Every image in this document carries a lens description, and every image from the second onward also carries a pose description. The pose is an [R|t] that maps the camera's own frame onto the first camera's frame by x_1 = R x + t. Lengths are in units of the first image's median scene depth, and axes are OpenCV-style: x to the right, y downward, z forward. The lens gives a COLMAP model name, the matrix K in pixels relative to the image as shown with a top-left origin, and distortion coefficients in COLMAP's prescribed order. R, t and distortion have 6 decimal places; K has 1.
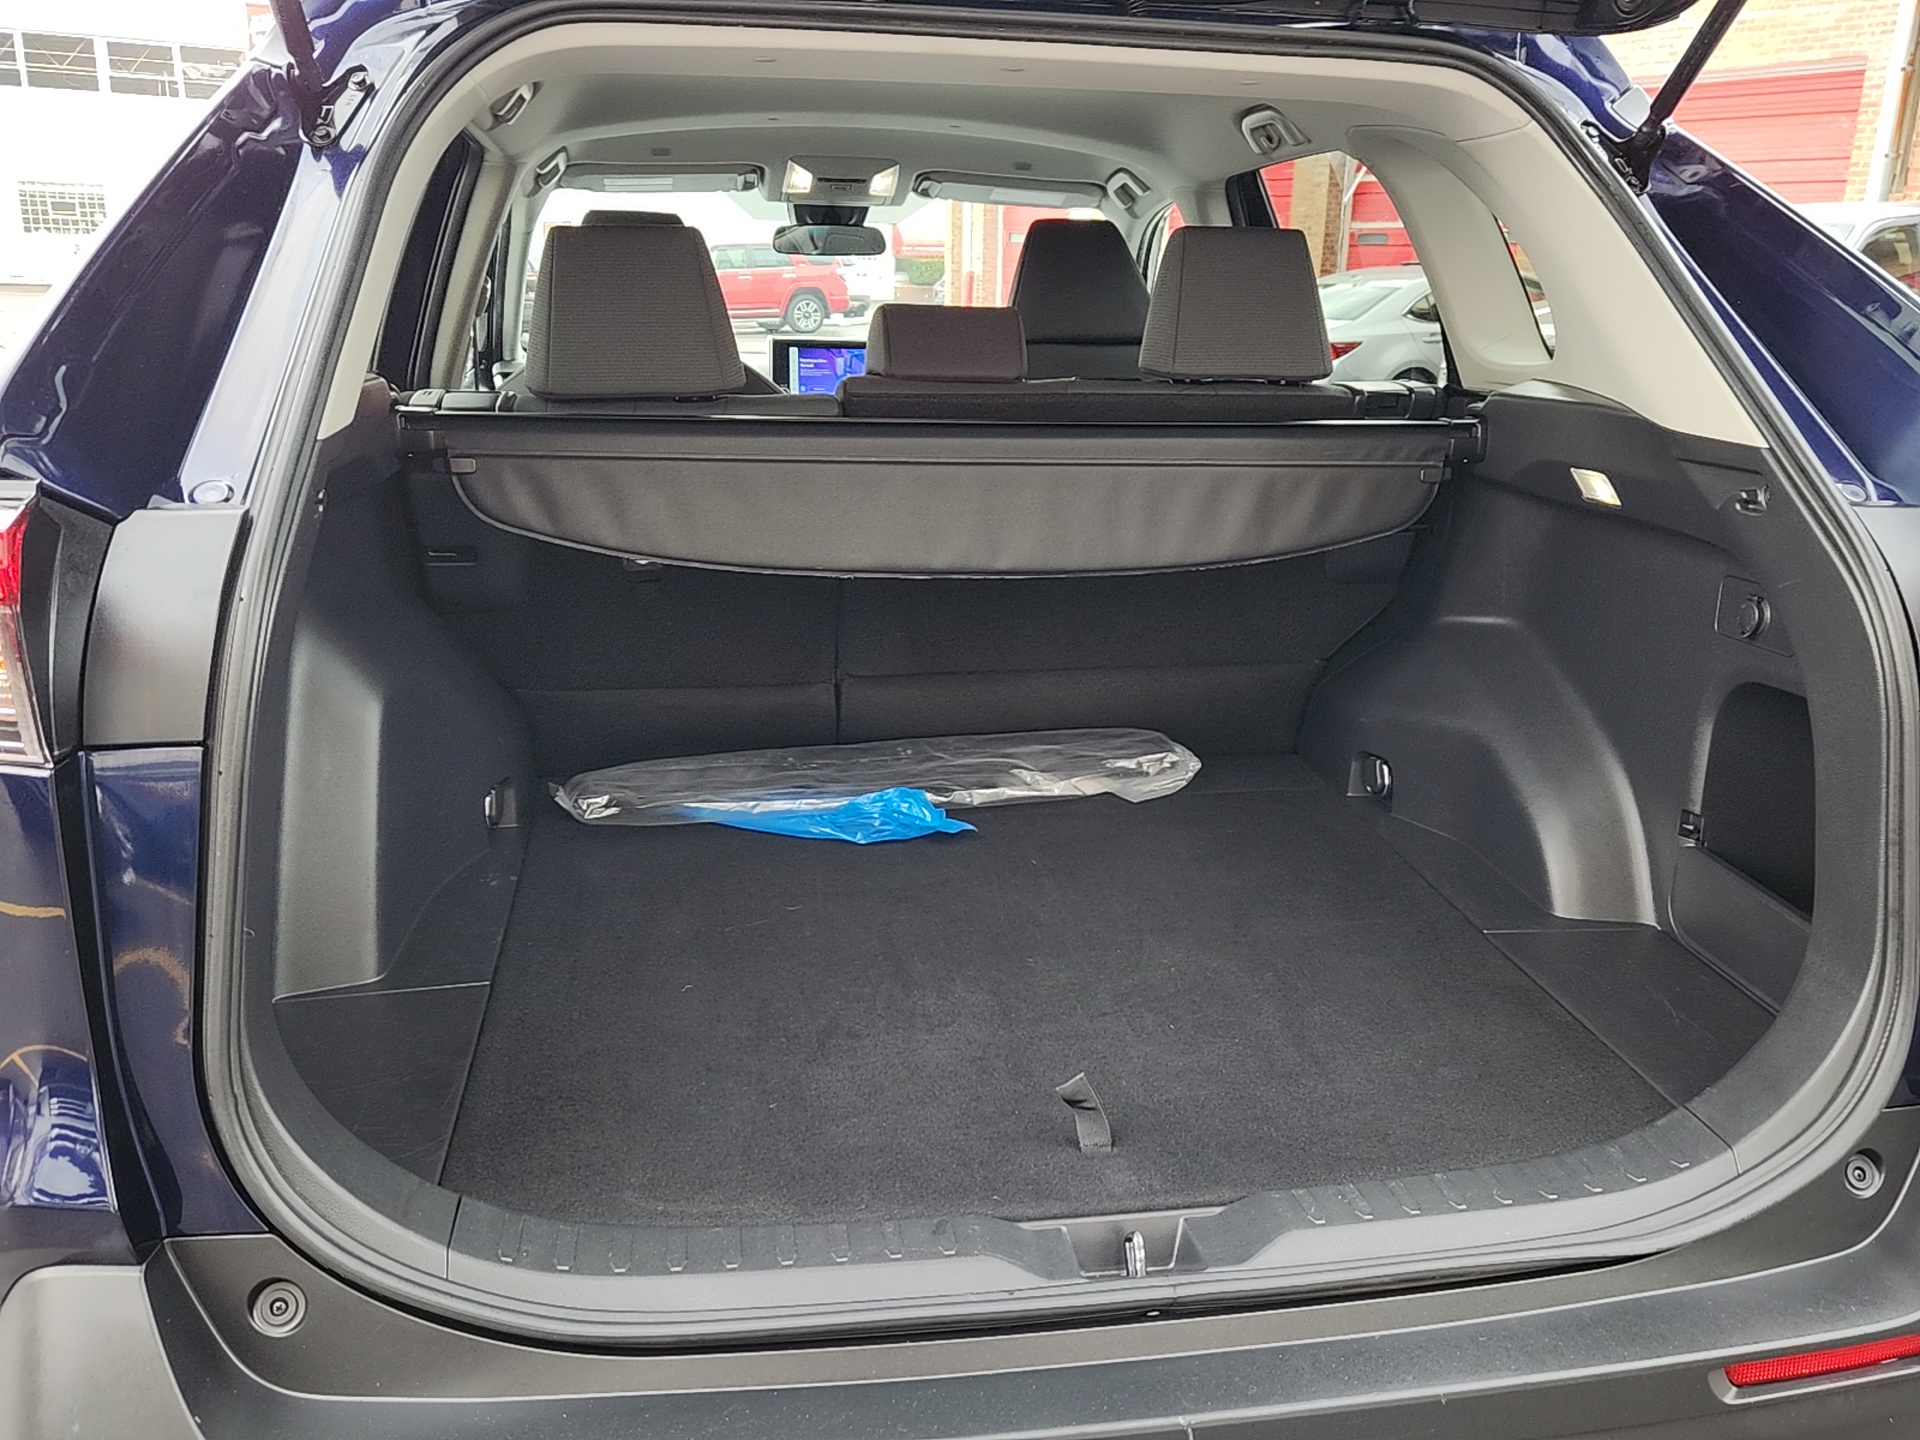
lens RADIAL K [[1646.4, 0, 1004.4], [0, 1646.4, 747.4], [0, 0, 1]] dist [0.063773, -0.063929]
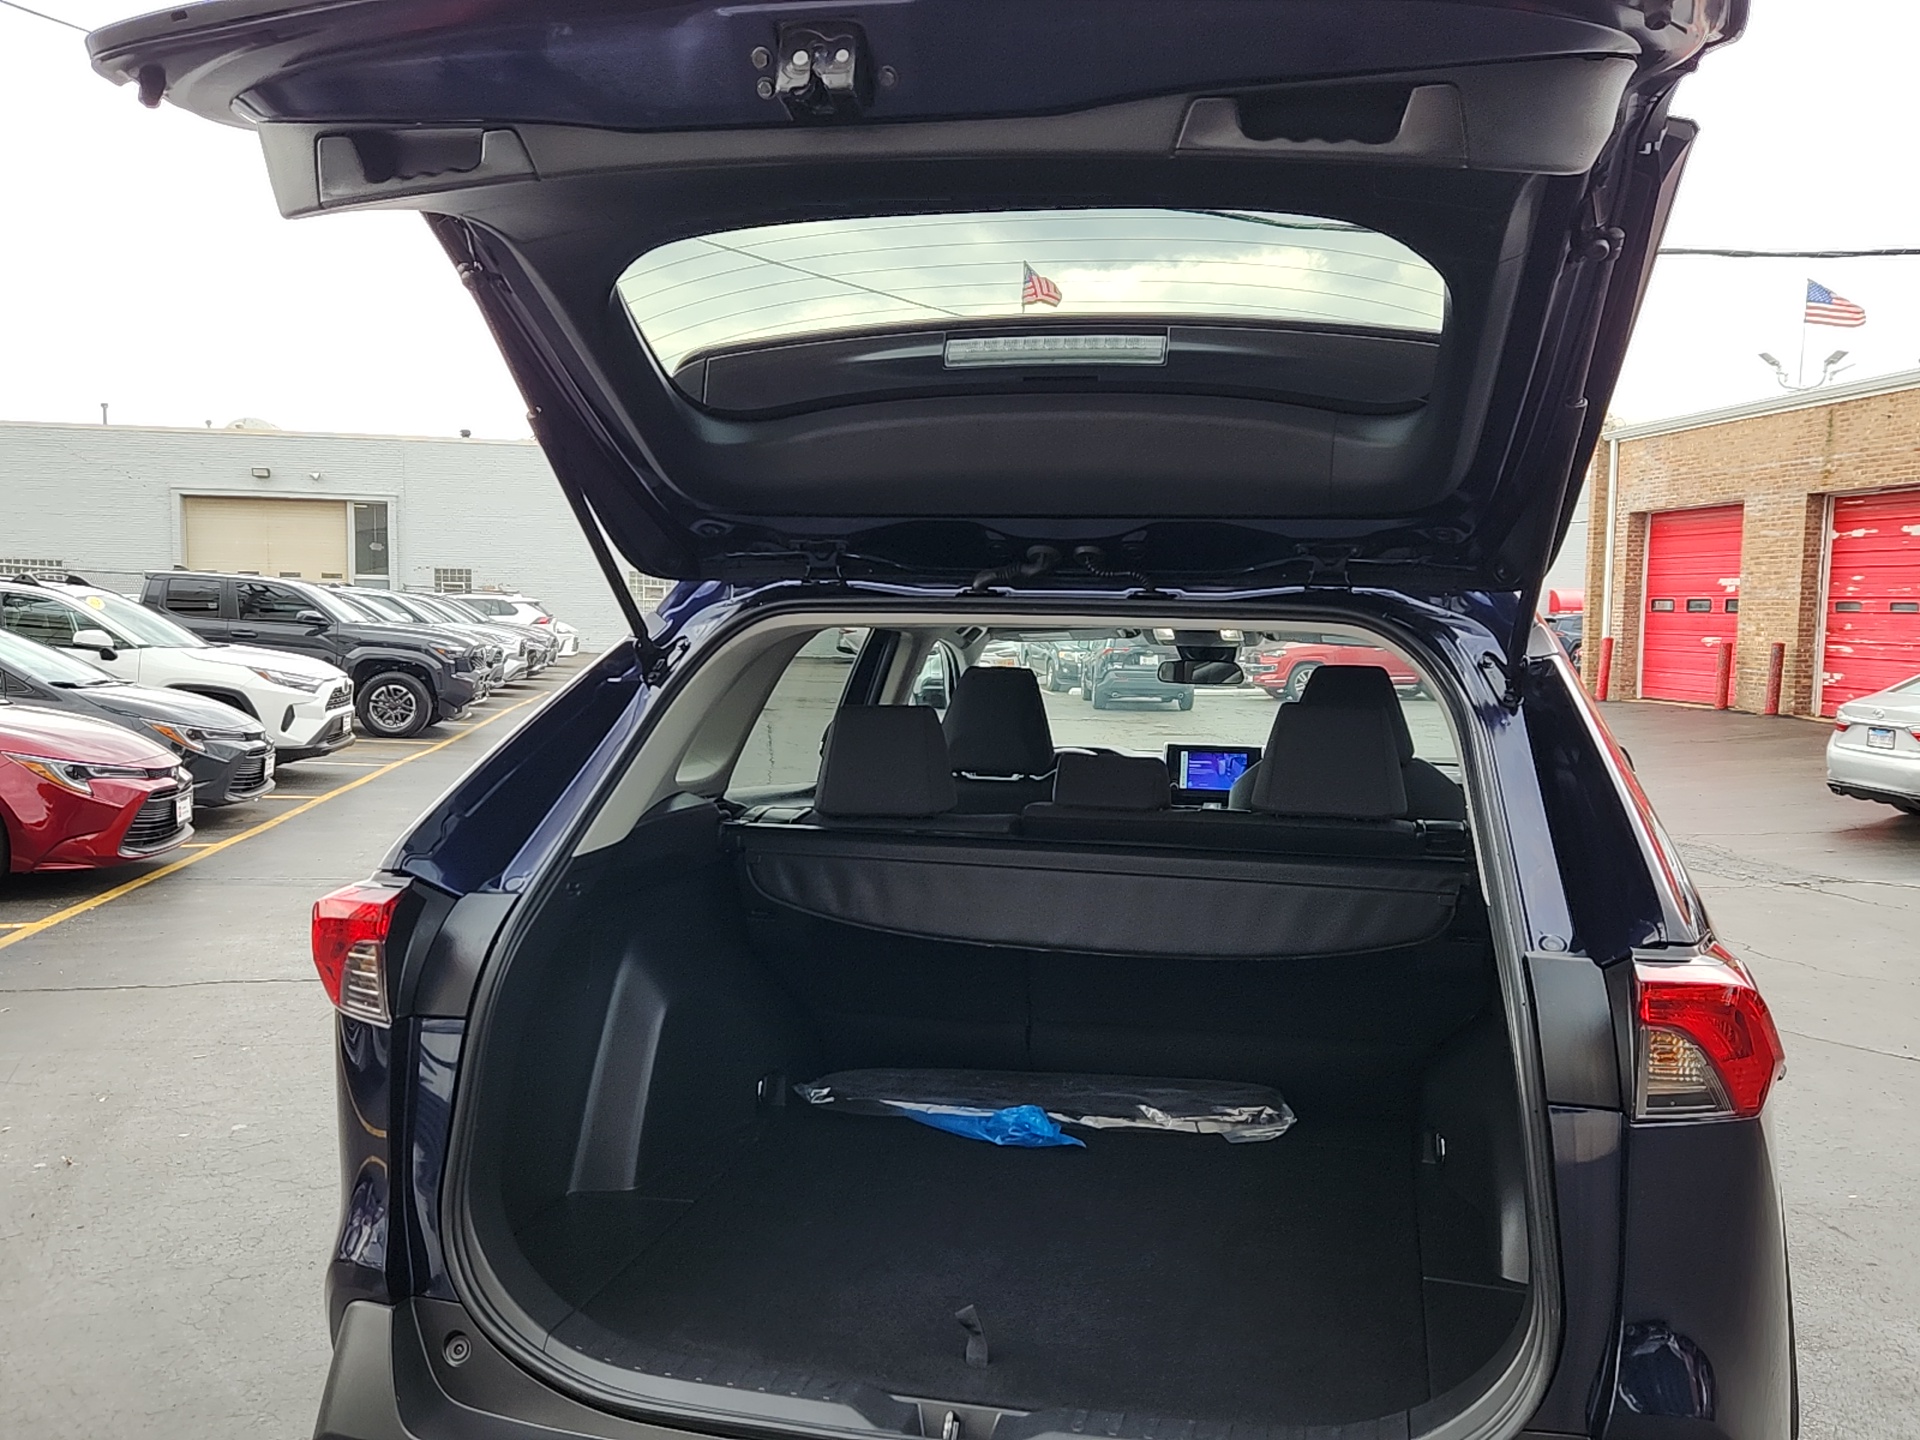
lens RADIAL K [[1617.6, 0, 993.3], [0, 1617.6, 710.6], [0, 0, 1]] dist [0.094009, -0.121398]
pose [[0.919839, 0.015054, -0.392007, 0.423901], [-0.105055, 0.972219, -0.209176, -0.008783], [0.377967, 0.233590, 0.895866, -0.277841]]
